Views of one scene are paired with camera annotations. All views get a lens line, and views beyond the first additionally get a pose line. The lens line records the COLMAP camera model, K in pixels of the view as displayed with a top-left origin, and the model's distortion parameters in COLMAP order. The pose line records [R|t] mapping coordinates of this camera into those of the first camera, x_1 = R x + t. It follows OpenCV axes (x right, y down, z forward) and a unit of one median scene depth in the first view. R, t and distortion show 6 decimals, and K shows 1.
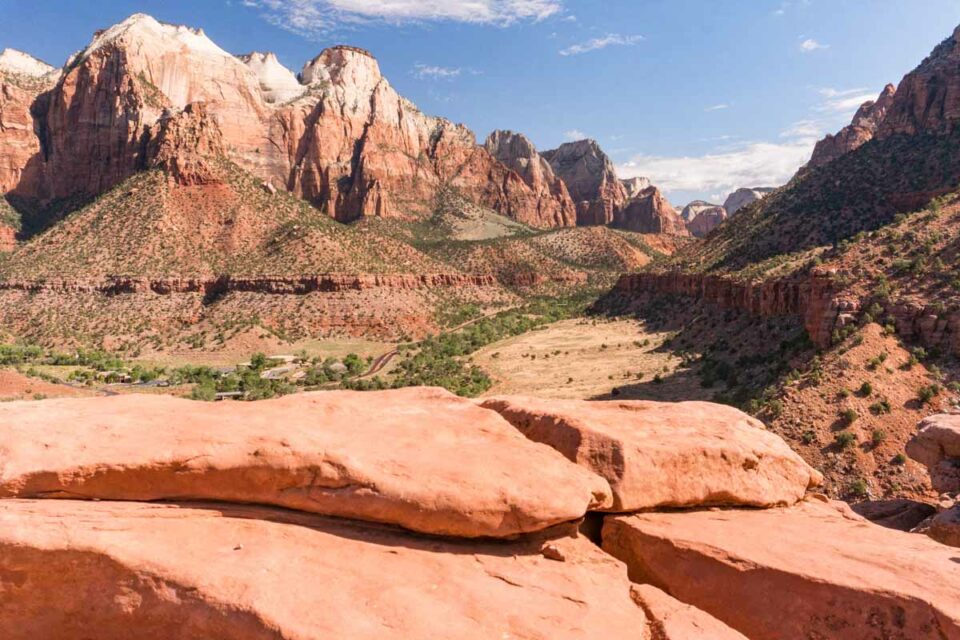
lens RADIAL K [[844.1, 0, 487.2], [0, 844.1, 314.8], [0, 0, 1]] dist [-0.016159, -0.006892]
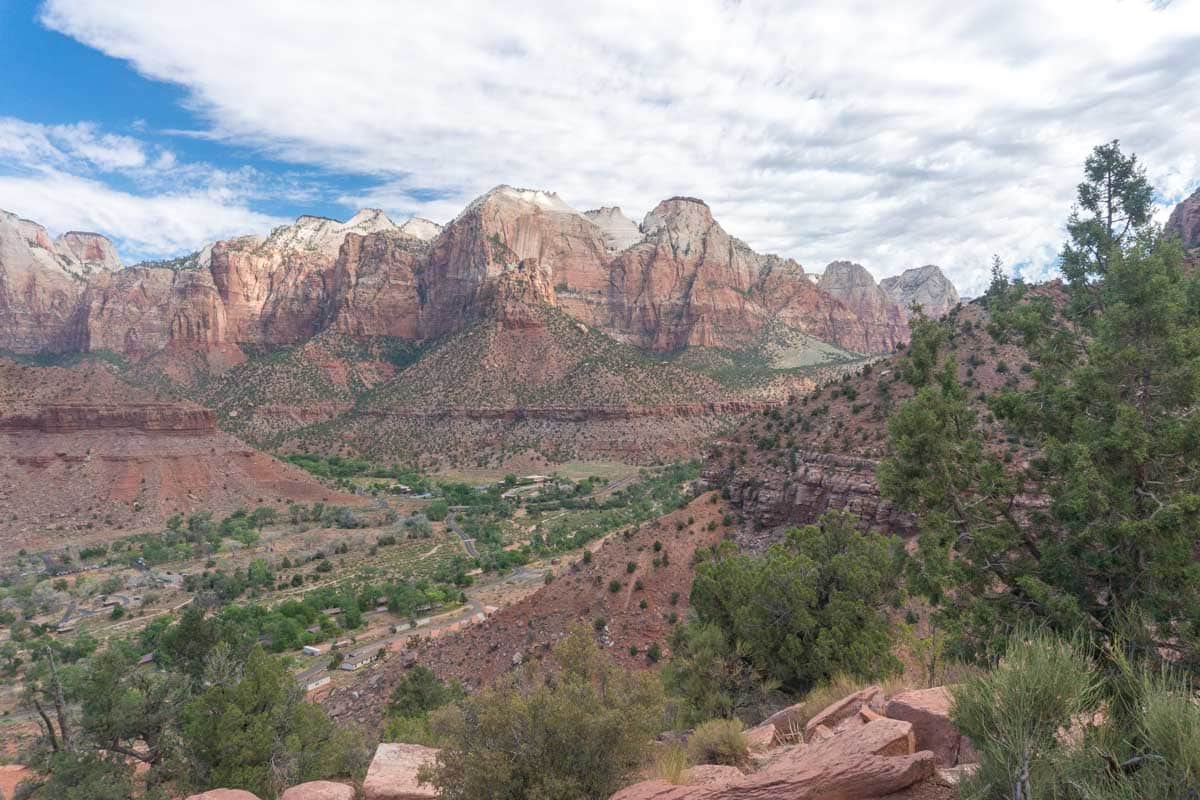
lens RADIAL K [[791.8, 0, 654.1], [0, 791.8, 401.9], [0, 0, 1]] dist [-0.011199, -0.005713]
pose [[0.956272, 0.008954, -0.292340, 0.170754], [-0.017556, 0.999486, -0.026812, -0.020769], [0.291950, 0.030772, 0.955938, -0.029285]]
